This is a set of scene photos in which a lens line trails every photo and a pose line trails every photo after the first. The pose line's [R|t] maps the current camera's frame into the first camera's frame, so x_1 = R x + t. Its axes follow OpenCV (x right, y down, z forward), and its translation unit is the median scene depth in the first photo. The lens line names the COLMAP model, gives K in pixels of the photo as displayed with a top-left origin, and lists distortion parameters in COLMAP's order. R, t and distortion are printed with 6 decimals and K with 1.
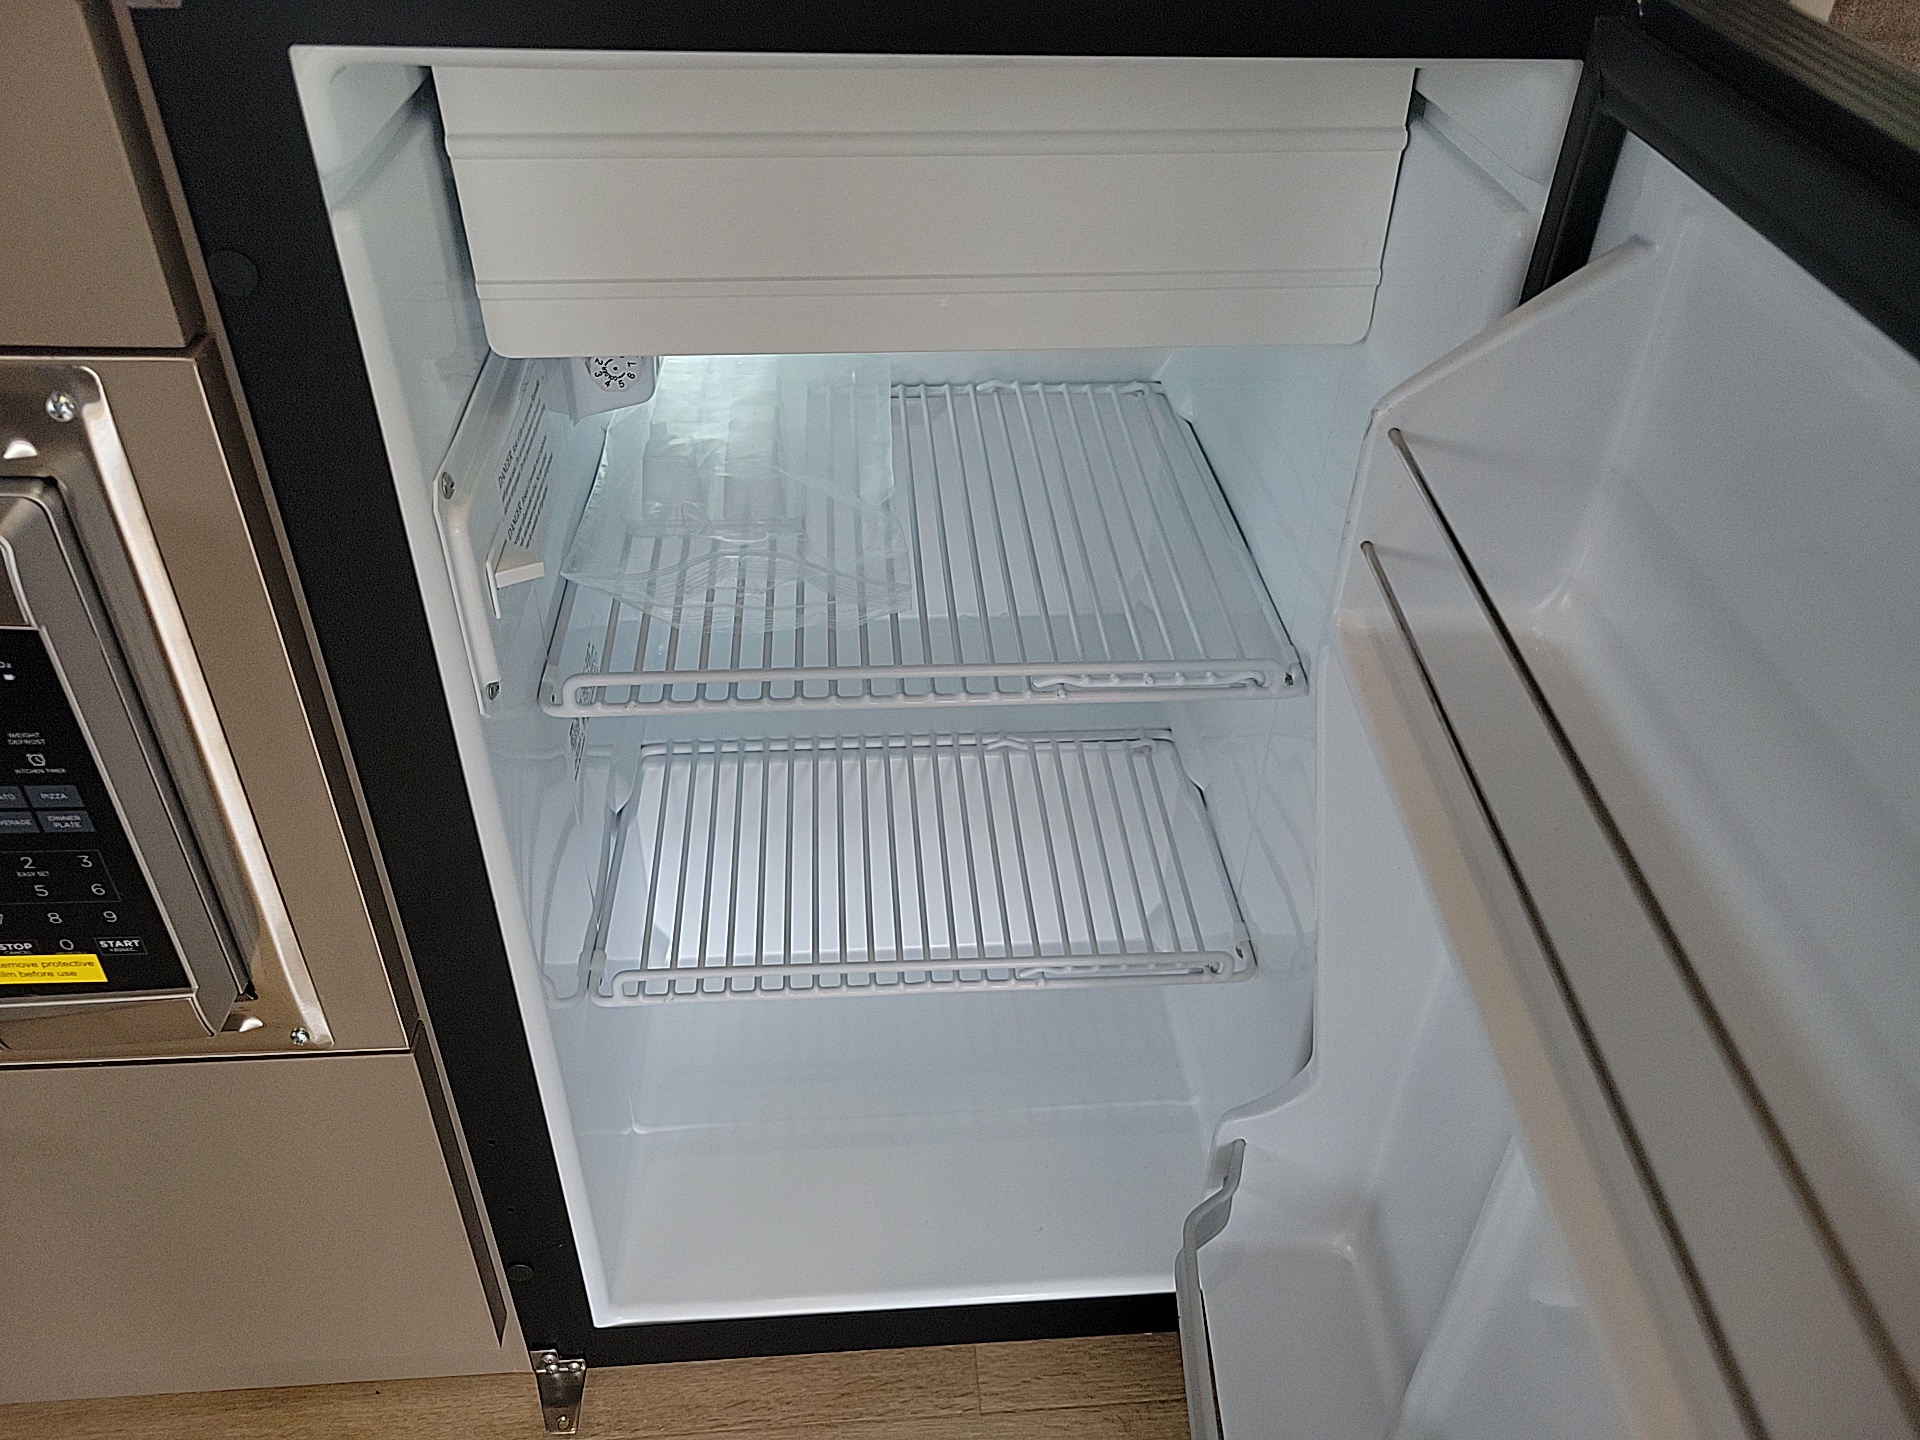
lens RADIAL K [[1472.6, 0, 960.0], [0, 1472.6, 720.0], [0, 0, 1]] dist [0.039251, -0.011981]
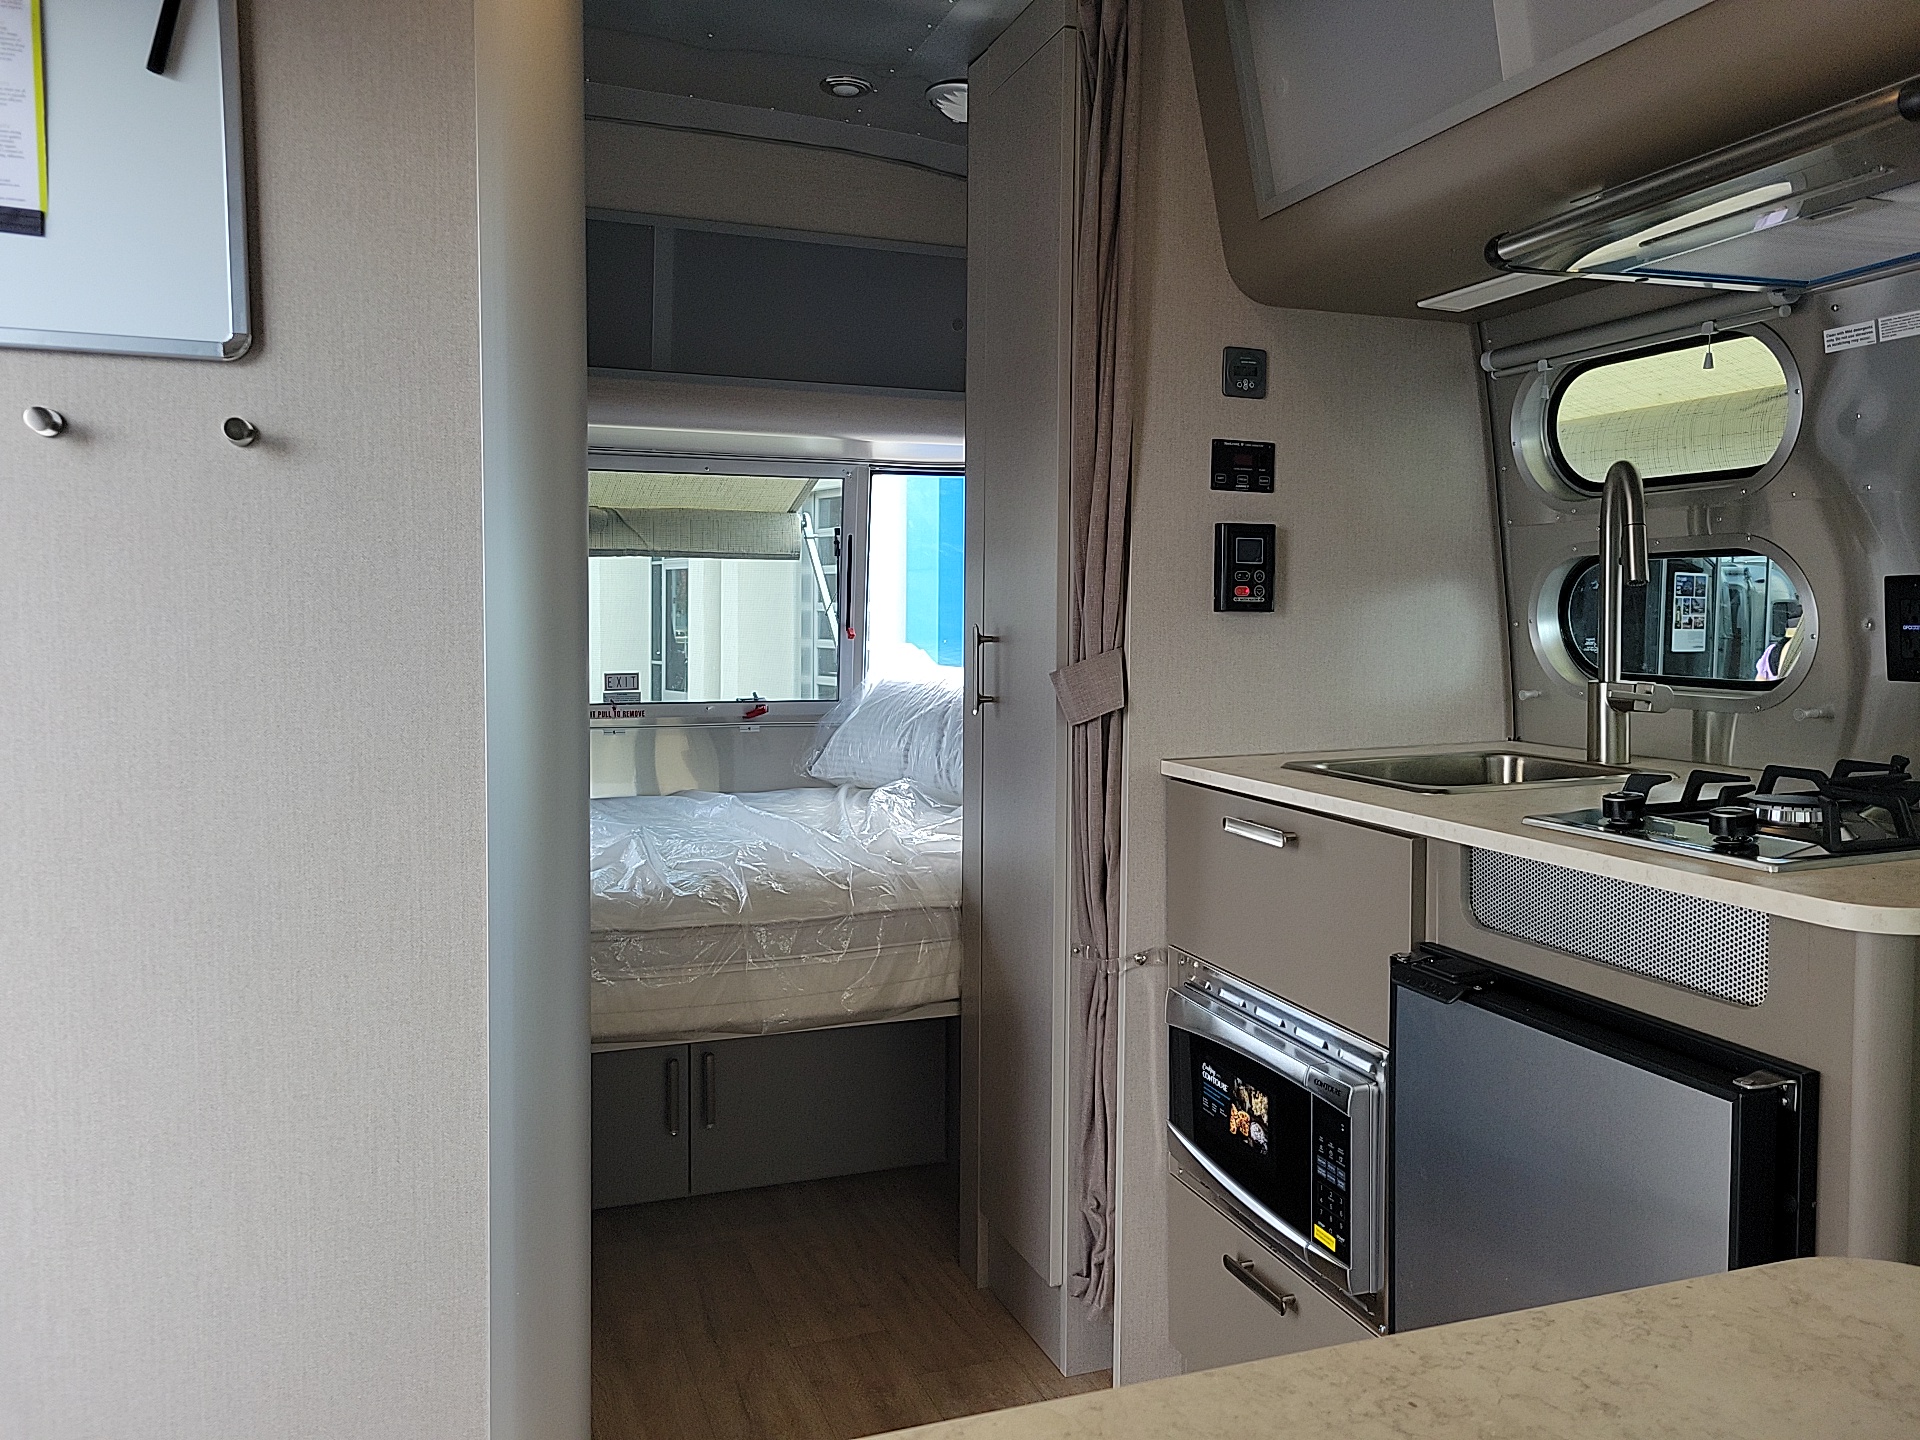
lens RADIAL K [[1479.4, 0, 956.3], [0, 1479.4, 674.1], [0, 0, 1]] dist [0.050669, -0.000916]
pose [[0.277553, 0.020227, -0.960497, 2.180466], [-0.578292, 0.801880, -0.150221, 0.146240], [0.767165, 0.597143, 0.234261, -1.013690]]
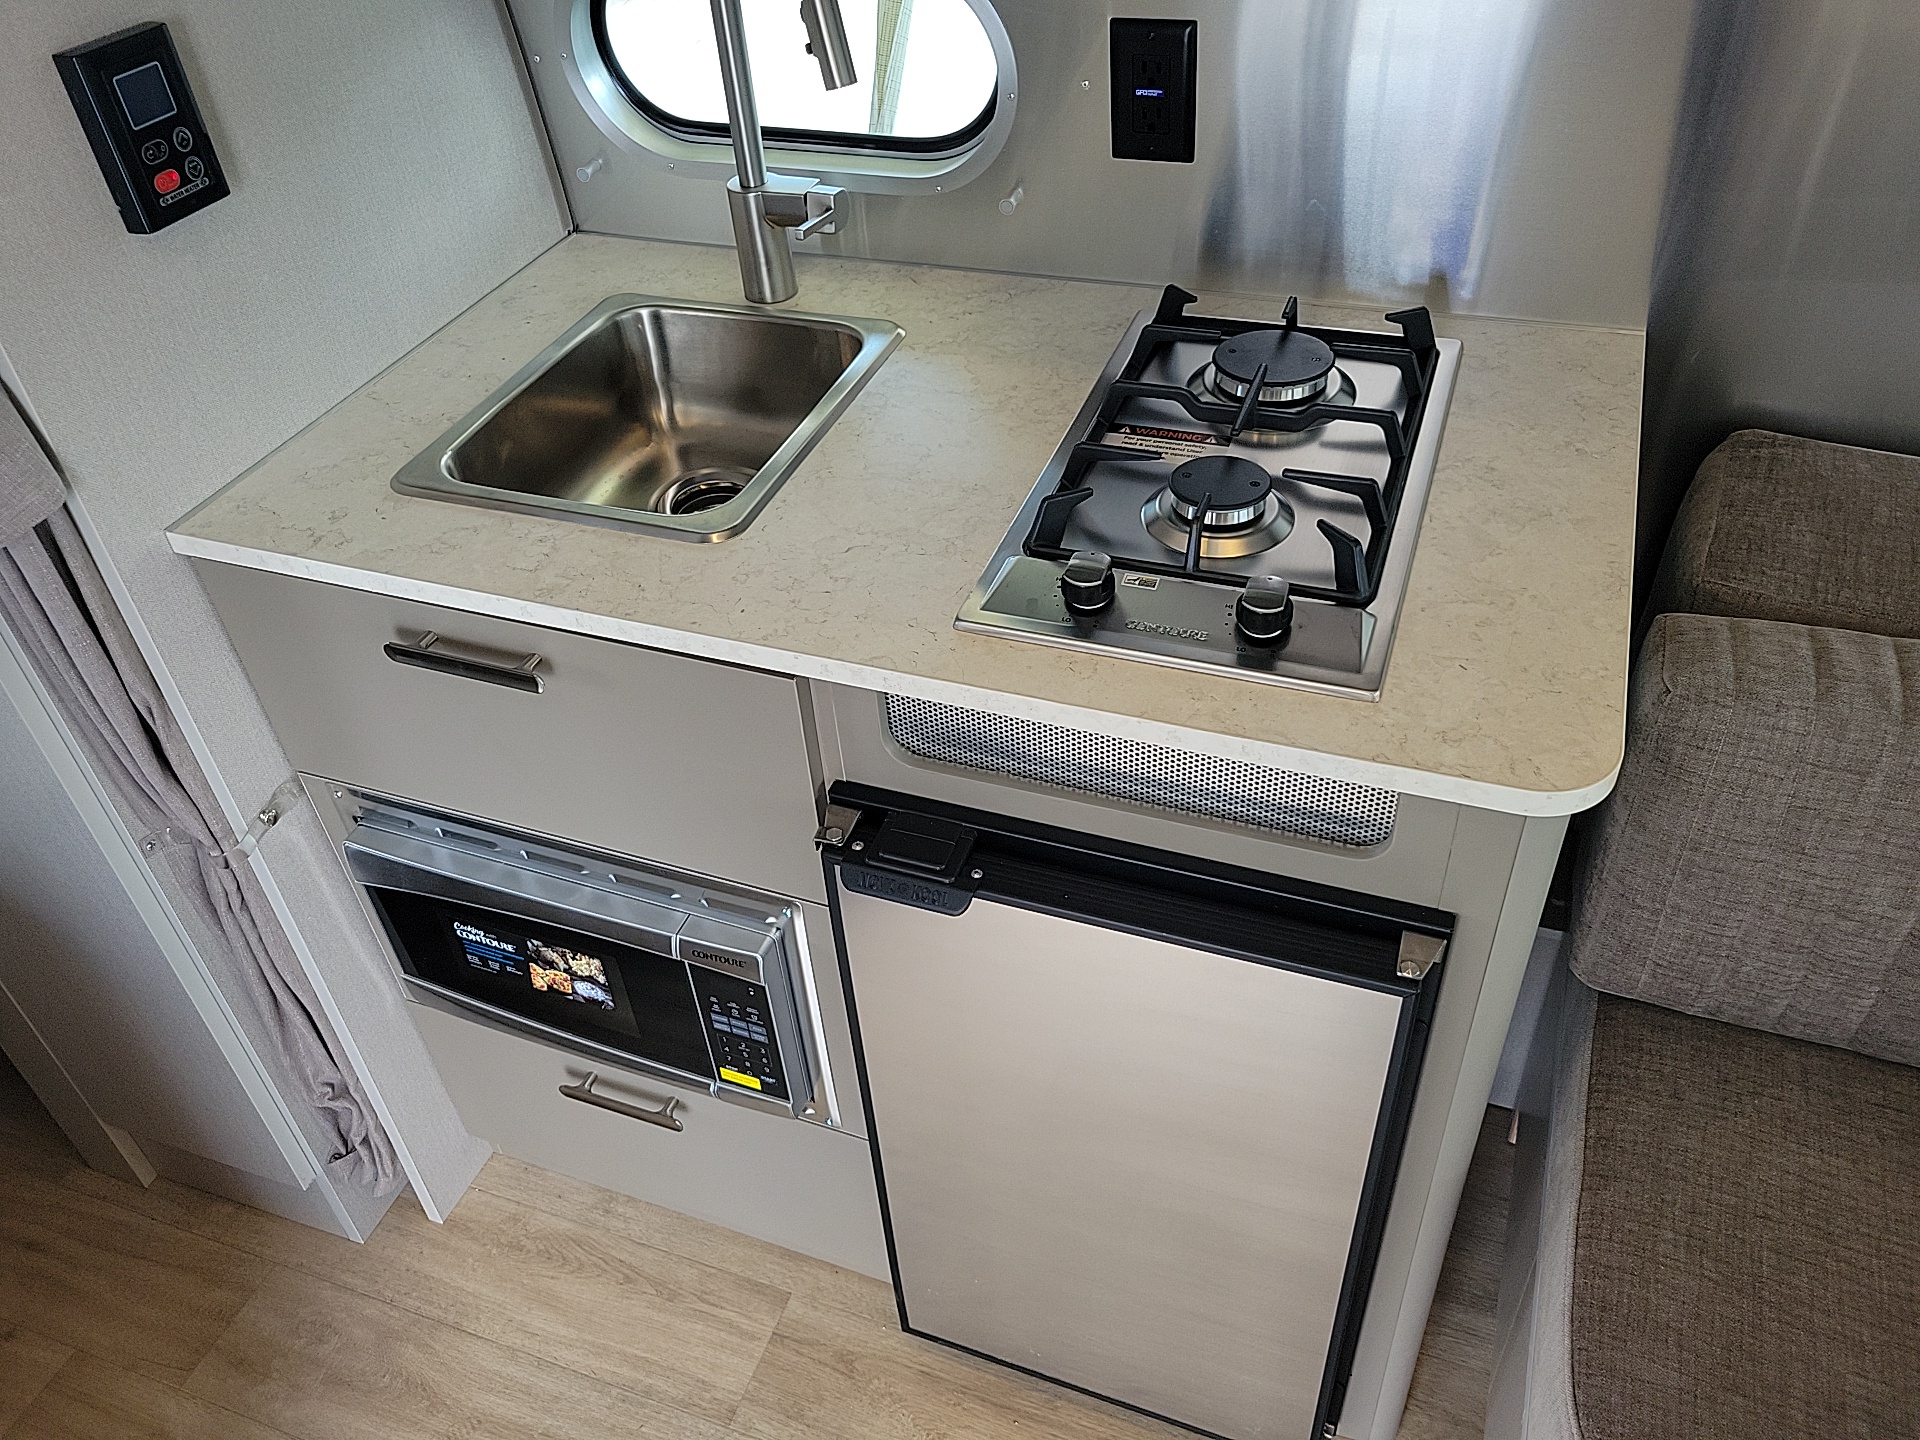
lens RADIAL K [[1472.6, 0, 960.0], [0, 1472.6, 720.0], [0, 0, 1]] dist [0.039251, -0.011981]
pose [[0.906178, 0.207619, -0.368423, 0.508192], [-0.188462, 0.978158, 0.087680, -0.727713], [0.378581, -0.010020, 0.925514, -1.157673]]
